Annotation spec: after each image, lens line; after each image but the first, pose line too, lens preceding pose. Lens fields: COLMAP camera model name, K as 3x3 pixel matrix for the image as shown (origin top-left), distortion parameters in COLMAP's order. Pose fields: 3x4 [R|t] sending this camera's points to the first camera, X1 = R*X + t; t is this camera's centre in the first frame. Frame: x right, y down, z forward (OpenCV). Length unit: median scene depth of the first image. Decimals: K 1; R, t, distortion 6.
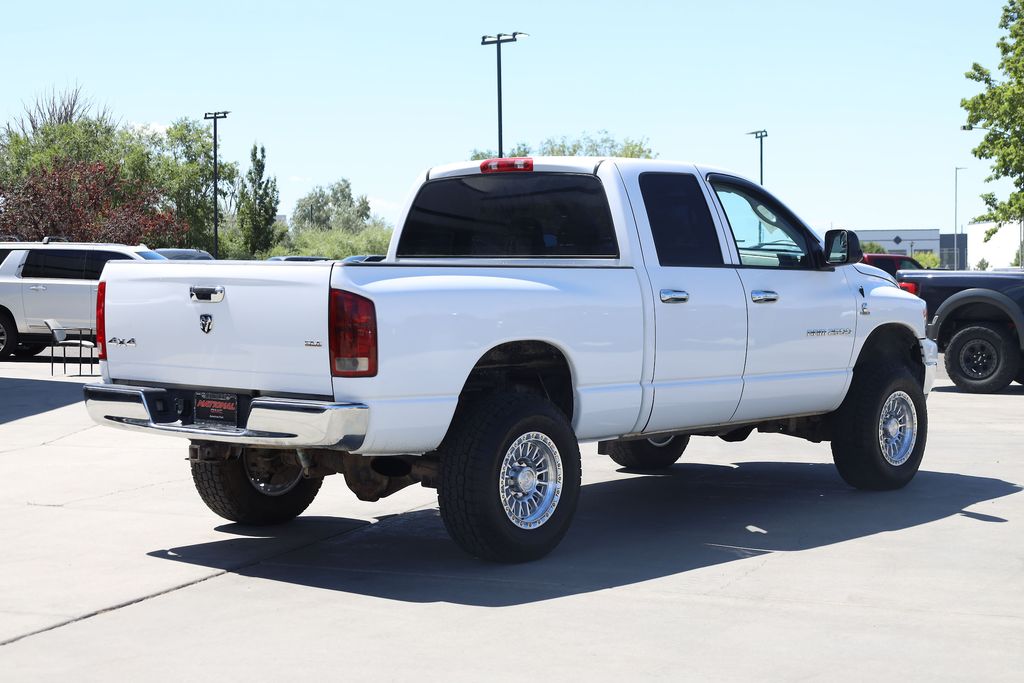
lens RADIAL K [[1815.0, 0, 512.0], [0, 1815.0, 341.5], [0, 0, 1]] dist [-0.005652, -0.049584]
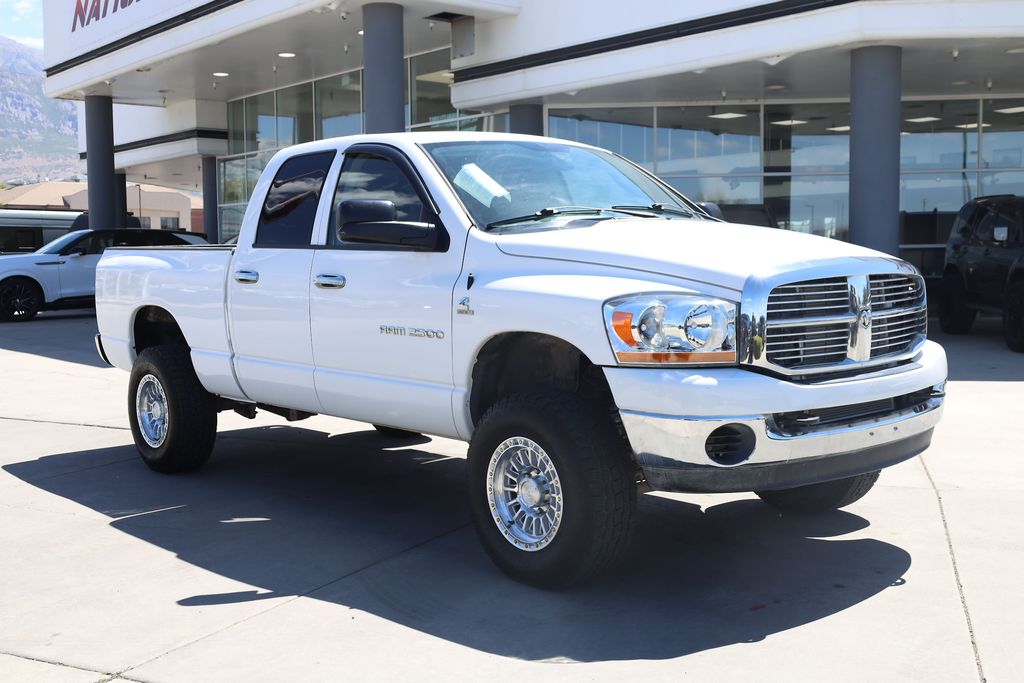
lens RADIAL K [[1125.7, 0, 512.0], [0, 1125.7, 341.5], [0, 0, 1]] dist [0.008706, 0.005089]
pose [[-0.137134, 0.080481, -0.987278, 0.682835], [-0.028885, 0.995945, 0.085199, -0.045741], [0.990131, 0.040201, -0.134253, 1.185646]]
